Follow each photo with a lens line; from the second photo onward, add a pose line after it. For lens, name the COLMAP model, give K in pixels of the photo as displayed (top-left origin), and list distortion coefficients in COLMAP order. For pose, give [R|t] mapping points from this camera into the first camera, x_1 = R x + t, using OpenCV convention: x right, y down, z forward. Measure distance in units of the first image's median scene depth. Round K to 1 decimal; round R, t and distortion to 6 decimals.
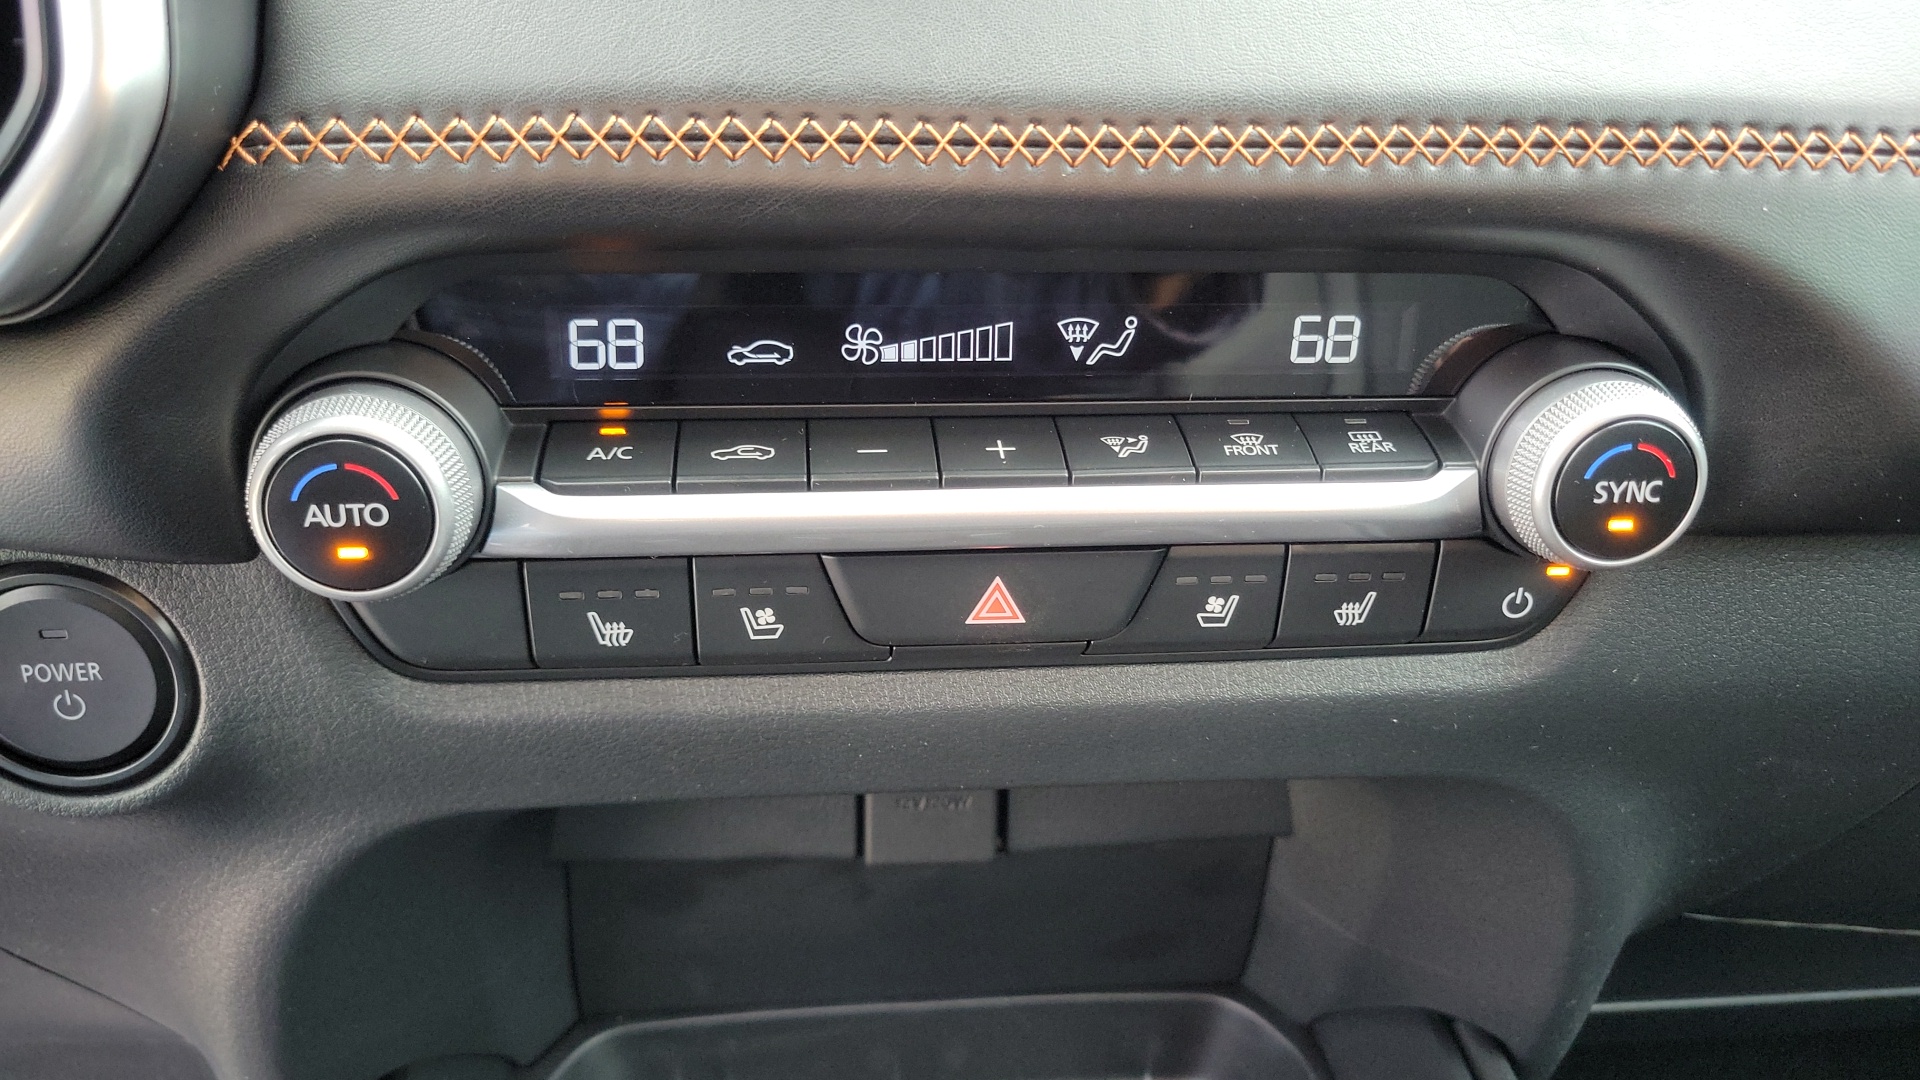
lens RADIAL K [[1444.6, 0, 955.3], [0, 1444.6, 530.8], [0, 0, 1]] dist [0.015071, -0.007016]
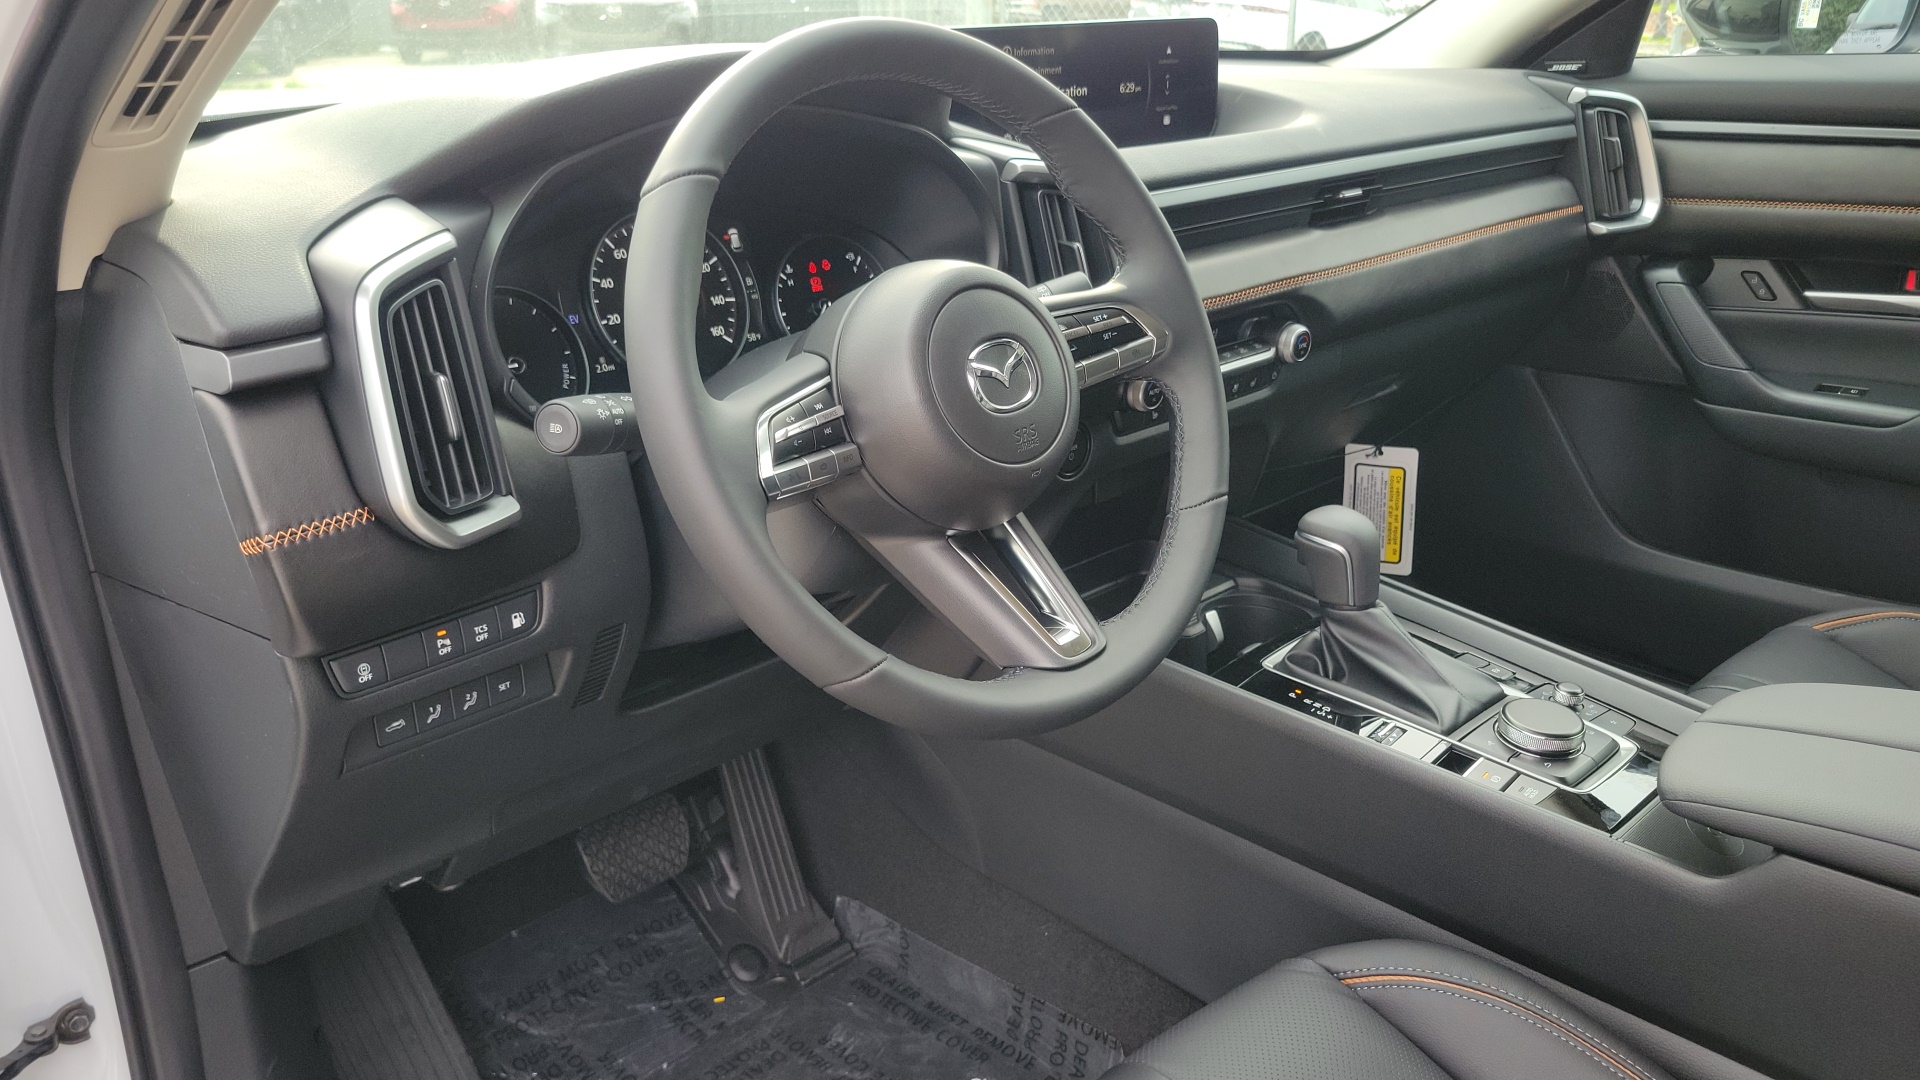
lens RADIAL K [[1444.6, 0, 963.7], [0, 1444.6, 567.6], [0, 0, 1]] dist [0.015071, -0.007016]
pose [[0.781208, -0.257957, 0.568482, -3.469557], [0.229700, 0.965526, 0.122467, -0.165760], [-0.580475, 0.034908, 0.813529, -2.382405]]
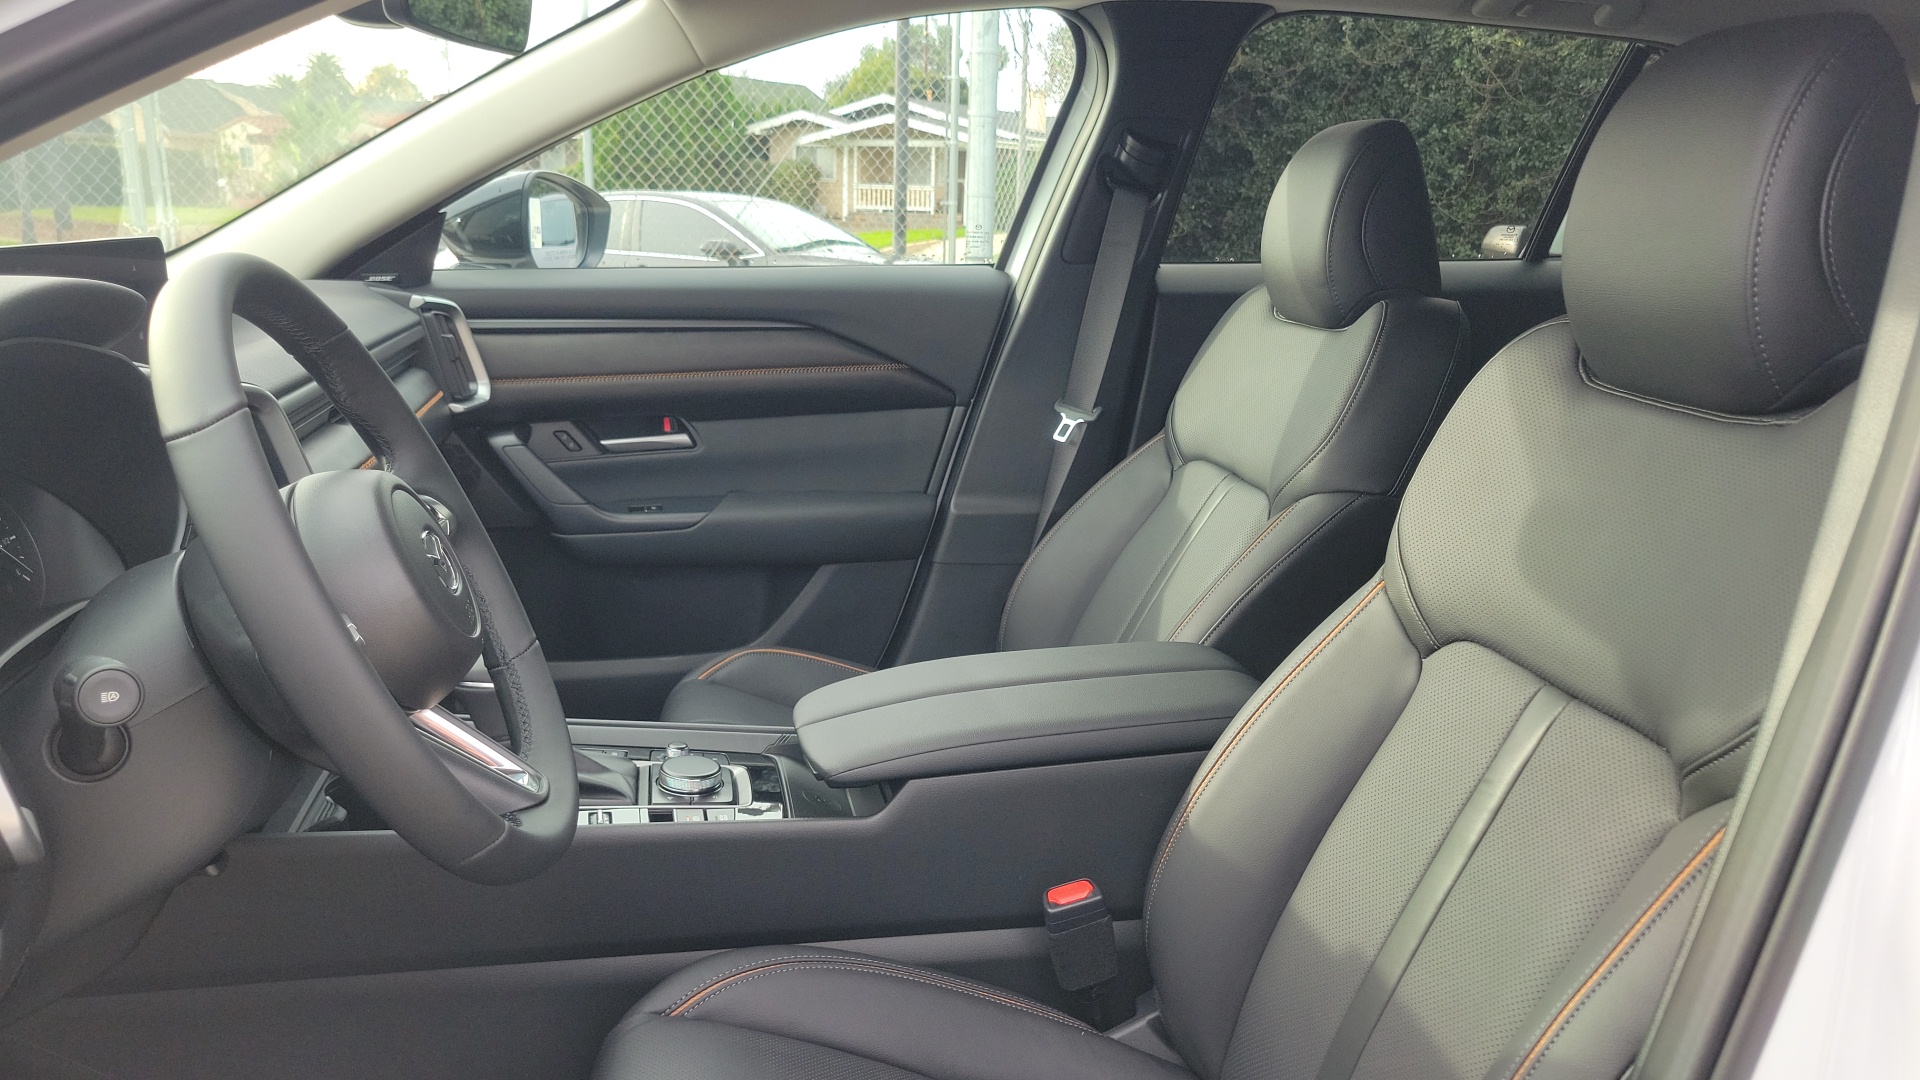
lens RADIAL K [[1444.6, 0, 941.2], [0, 1444.6, 539.4], [0, 0, 1]] dist [0.015071, -0.007016]
pose [[-0.089121, -0.242430, 0.966067, -4.999654], [0.303219, 0.917285, 0.258161, -0.741351], [-0.948744, 0.315937, -0.008240, -0.997953]]
